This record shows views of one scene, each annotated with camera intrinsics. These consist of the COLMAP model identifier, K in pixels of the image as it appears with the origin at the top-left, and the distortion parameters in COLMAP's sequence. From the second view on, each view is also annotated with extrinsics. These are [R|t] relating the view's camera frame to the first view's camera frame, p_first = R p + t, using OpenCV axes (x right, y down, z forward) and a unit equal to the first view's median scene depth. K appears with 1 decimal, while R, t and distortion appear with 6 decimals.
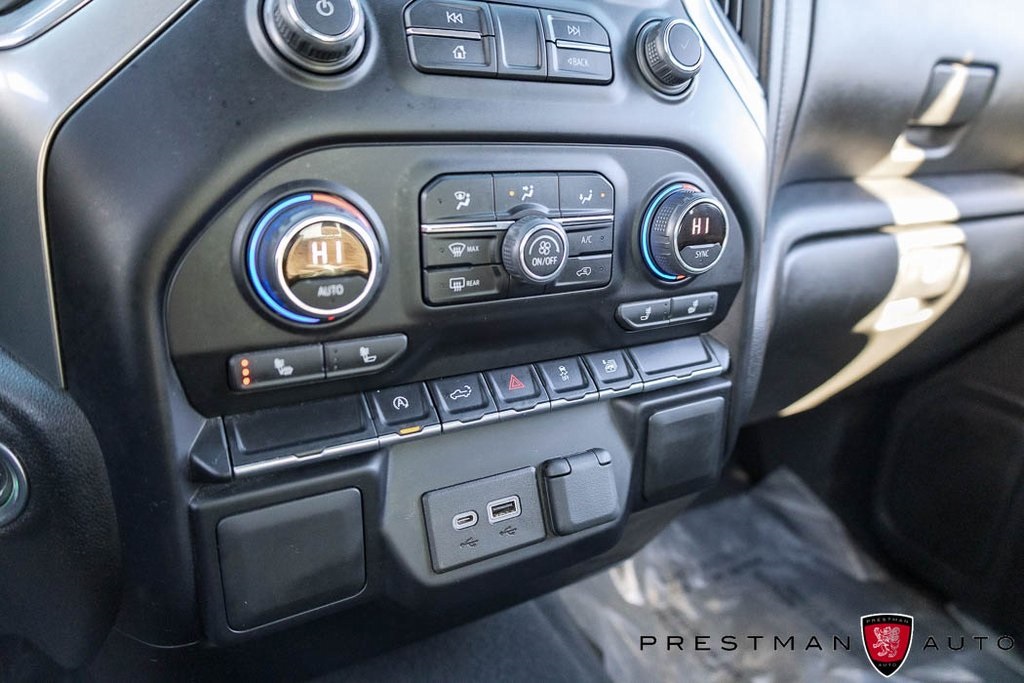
lens RADIAL K [[669.4, 0, 505.9], [0, 669.4, 339.8], [0, 0, 1]] dist [0.004008, 0.002266]
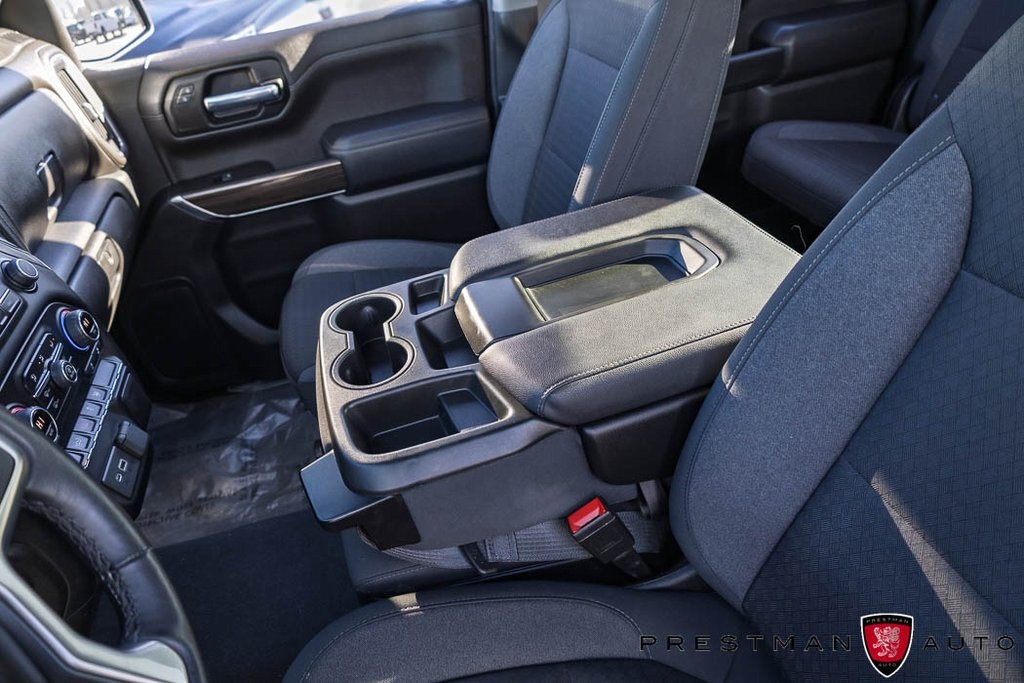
lens RADIAL K [[669.4, 0, 512.6], [0, 669.4, 337.4], [0, 0, 1]] dist [0.004008, 0.002266]
pose [[0.214960, -0.622227, 0.752746, -1.169144], [0.469457, 0.741707, 0.479041, -0.546128], [-0.856389, 0.250407, 0.451546, -1.301016]]
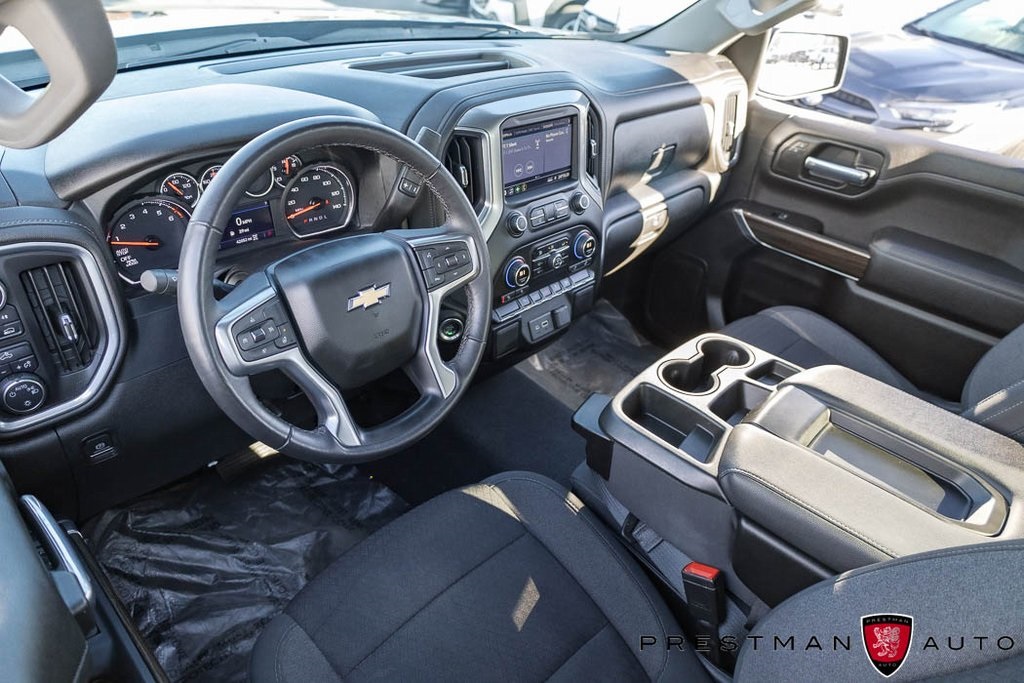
lens RADIAL K [[669.4, 0, 507.8], [0, 669.4, 339.0], [0, 0, 1]] dist [0.004008, 0.002266]
pose [[0.958034, -0.132316, 0.254288, -1.175384], [0.069278, 0.967671, 0.242513, -0.600198], [-0.278156, -0.214719, 0.936229, -2.521284]]
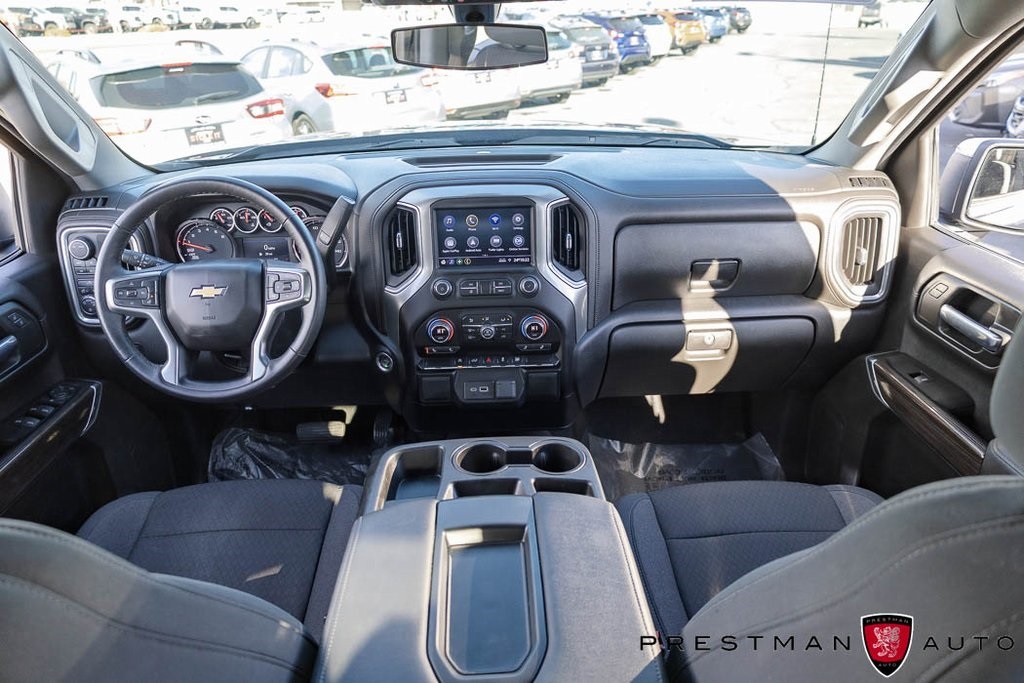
lens RADIAL K [[669.4, 0, 511.9], [0, 669.4, 338.8], [0, 0, 1]] dist [0.004008, 0.002266]
pose [[0.883439, 0.137430, -0.447938, 1.933266], [-0.104127, 0.989696, 0.098282, -0.477939], [0.456829, -0.040184, 0.888646, -2.560708]]
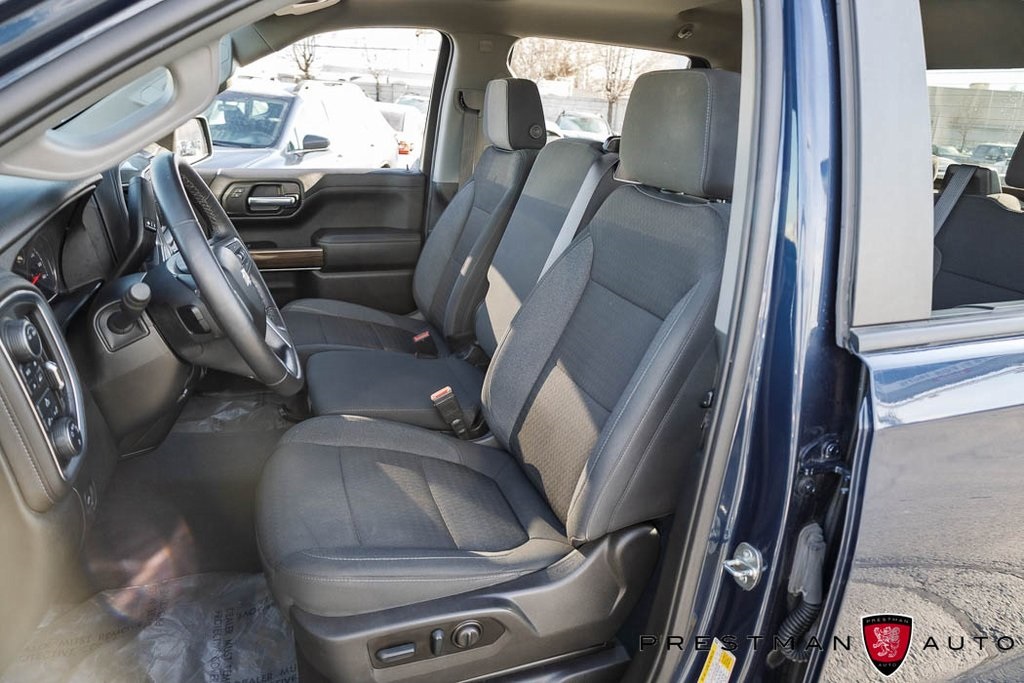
lens RADIAL K [[669.4, 0, 503.7], [0, 669.4, 334.1], [0, 0, 1]] dist [0.004008, 0.002266]
pose [[0.180081, -0.363315, 0.914097, -3.687614], [0.307169, 0.903588, 0.298624, -0.530589], [-0.934461, 0.227005, 0.274318, -2.088452]]
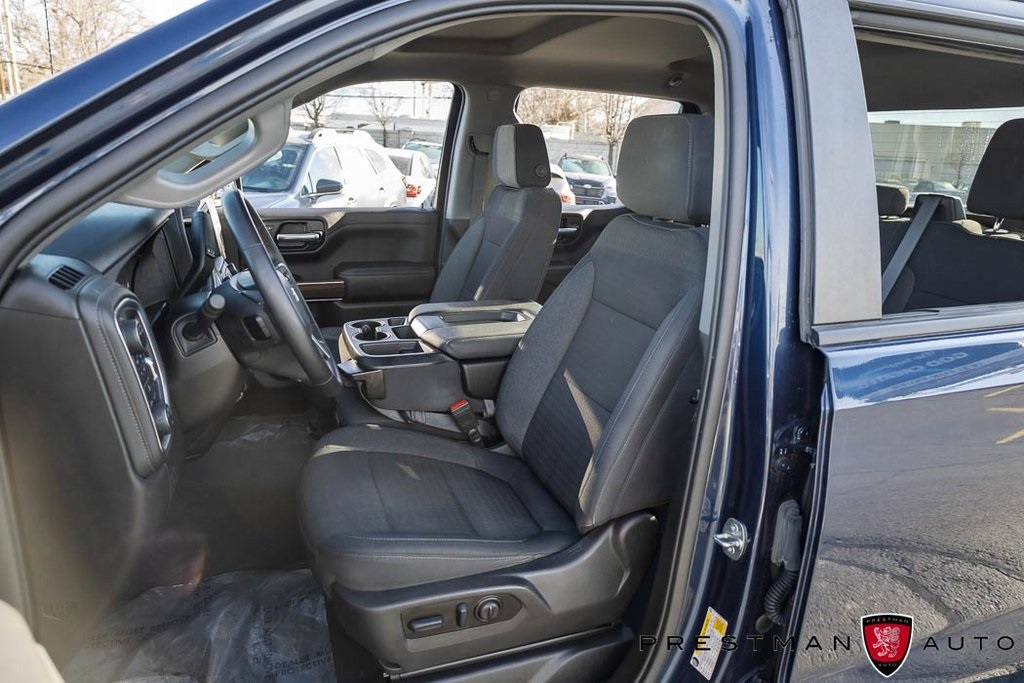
lens RADIAL K [[669.4, 0, 504.4], [0, 669.4, 326.8], [0, 0, 1]] dist [0.004008, 0.002266]
pose [[0.182884, -0.300456, 0.936098, -4.168030], [0.320455, 0.918374, 0.232160, -0.526590], [-0.929442, 0.257519, 0.264239, -2.134933]]
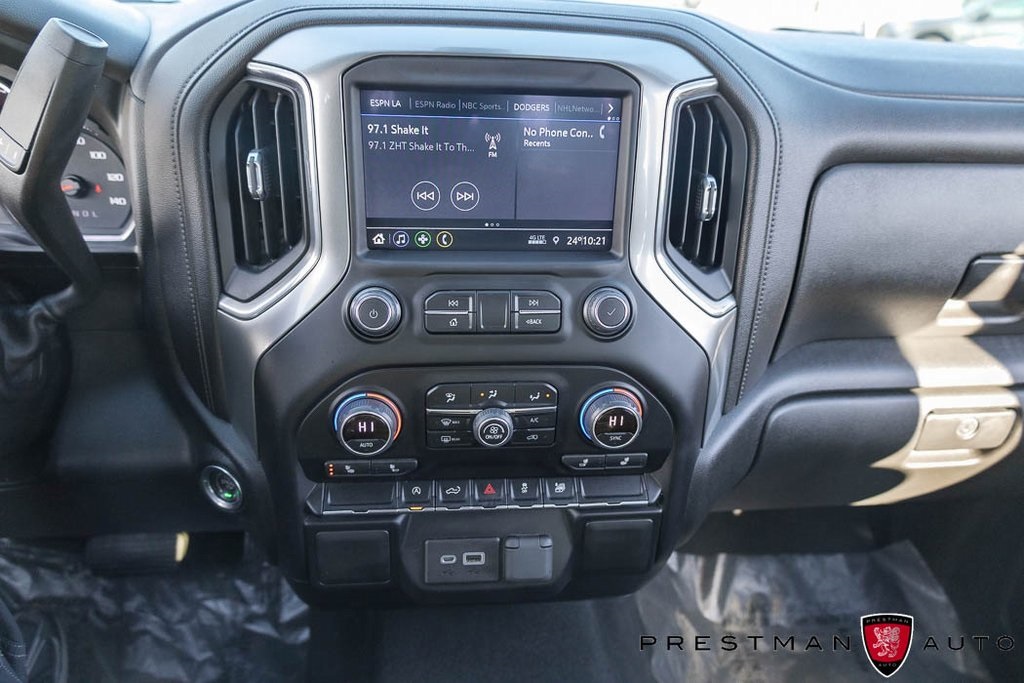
lens RADIAL K [[669.4, 0, 511.5], [0, 669.4, 332.0], [0, 0, 1]] dist [0.004008, 0.002266]
pose [[0.917003, 0.171960, -0.359910, 0.576748], [-0.138489, 0.983427, 0.117015, -0.506260], [0.374067, -0.057459, 0.925620, -0.481697]]
